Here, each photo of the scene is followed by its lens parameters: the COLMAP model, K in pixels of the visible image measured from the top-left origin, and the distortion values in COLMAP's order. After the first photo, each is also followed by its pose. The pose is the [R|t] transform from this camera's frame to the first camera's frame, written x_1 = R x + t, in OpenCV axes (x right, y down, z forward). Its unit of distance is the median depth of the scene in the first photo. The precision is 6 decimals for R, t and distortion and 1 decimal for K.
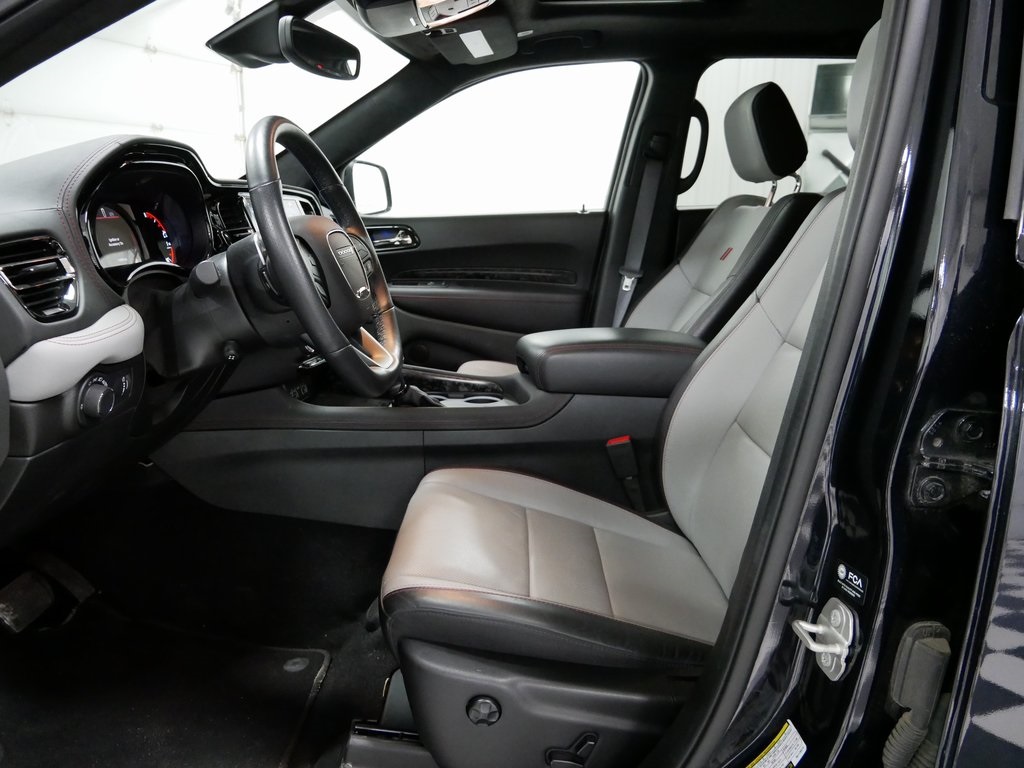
lens RADIAL K [[721.7, 0, 512.0], [0, 721.7, 384.0], [0, 0, 1]] dist [-0.045728, 0.005455]
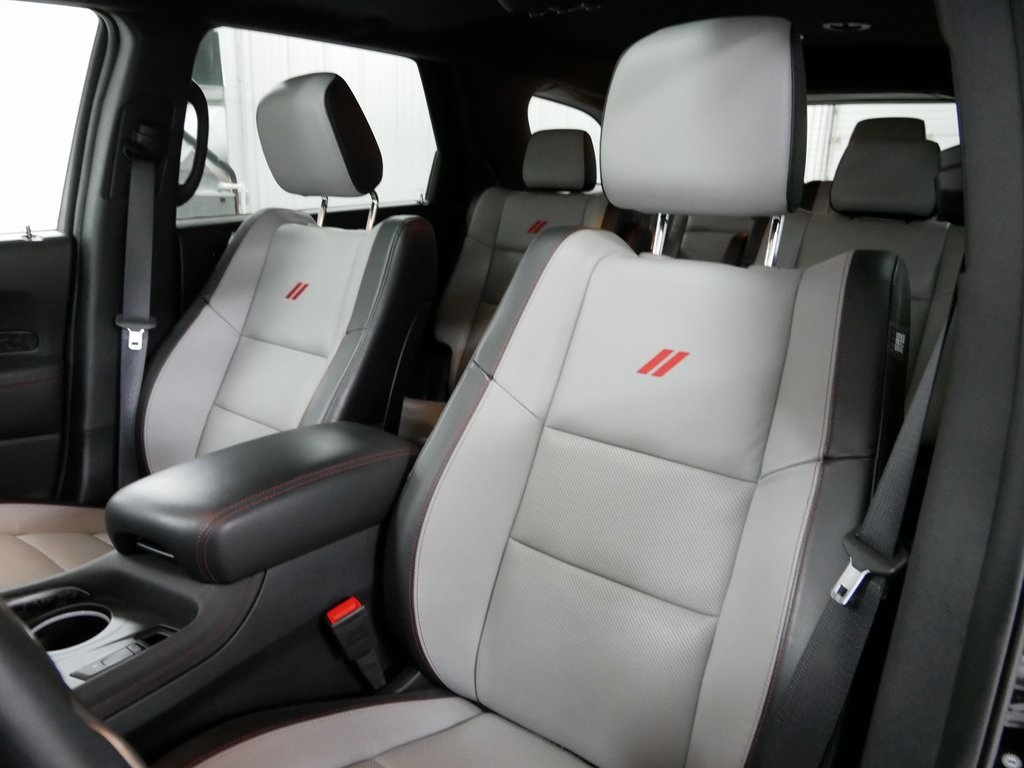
lens RADIAL K [[721.7, 0, 512.0], [0, 721.7, 384.0], [0, 0, 1]] dist [-0.045728, 0.005455]
pose [[0.616691, -0.209959, 0.758689, -0.148867], [0.170134, 0.976546, 0.131957, -0.128643], [-0.768600, 0.047702, 0.637948, 0.290431]]
